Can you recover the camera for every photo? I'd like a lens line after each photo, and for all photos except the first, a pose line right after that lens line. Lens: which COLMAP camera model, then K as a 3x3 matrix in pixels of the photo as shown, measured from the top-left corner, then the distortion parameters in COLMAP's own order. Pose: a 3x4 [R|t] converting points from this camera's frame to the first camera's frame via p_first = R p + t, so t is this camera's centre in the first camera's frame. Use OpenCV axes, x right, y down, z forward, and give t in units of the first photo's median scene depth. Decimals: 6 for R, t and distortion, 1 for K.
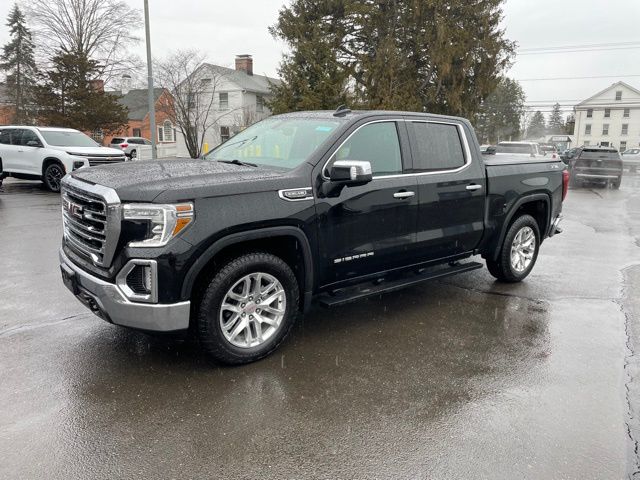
lens RADIAL K [[483.2, 0, 322.0], [0, 483.2, 235.6], [0, 0, 1]] dist [0.089168, -0.113664]
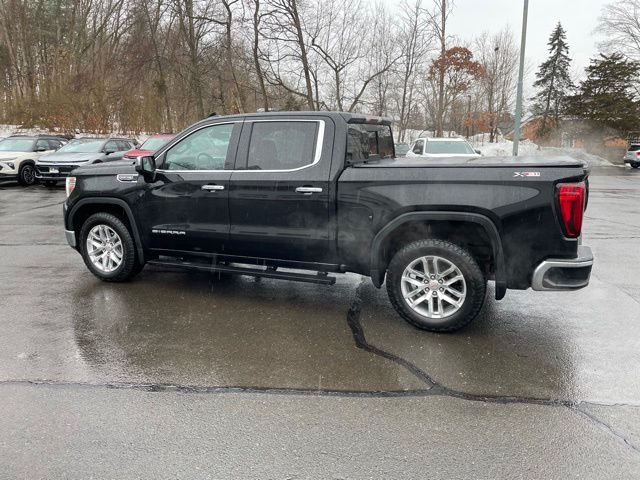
lens RADIAL K [[483.2, 0, 322.0], [0, 483.2, 235.6], [0, 0, 1]] dist [0.089168, -0.113664]
pose [[0.446991, 0.141419, -0.883289, 0.172760], [-0.157857, 0.984398, 0.077724, -0.013632], [0.880500, 0.104692, 0.462341, 0.094664]]
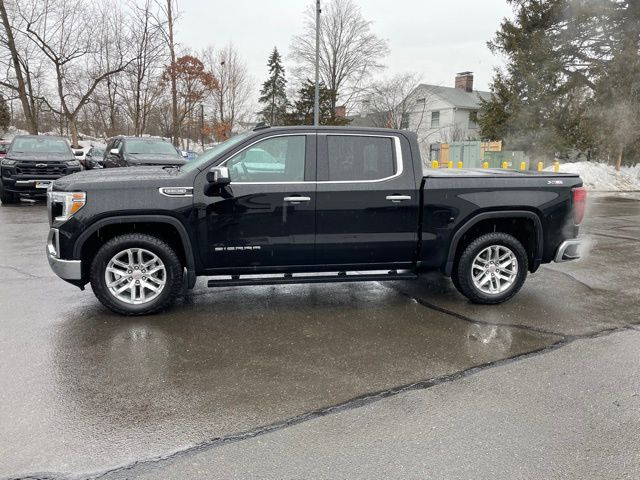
lens RADIAL K [[483.2, 0, 322.0], [0, 483.2, 235.6], [0, 0, 1]] dist [0.089168, -0.113664]
pose [[0.876184, 0.076259, -0.475906, 0.101246], [-0.093528, 0.995536, -0.012670, 0.001168], [0.472816, 0.055612, 0.879405, 0.005700]]
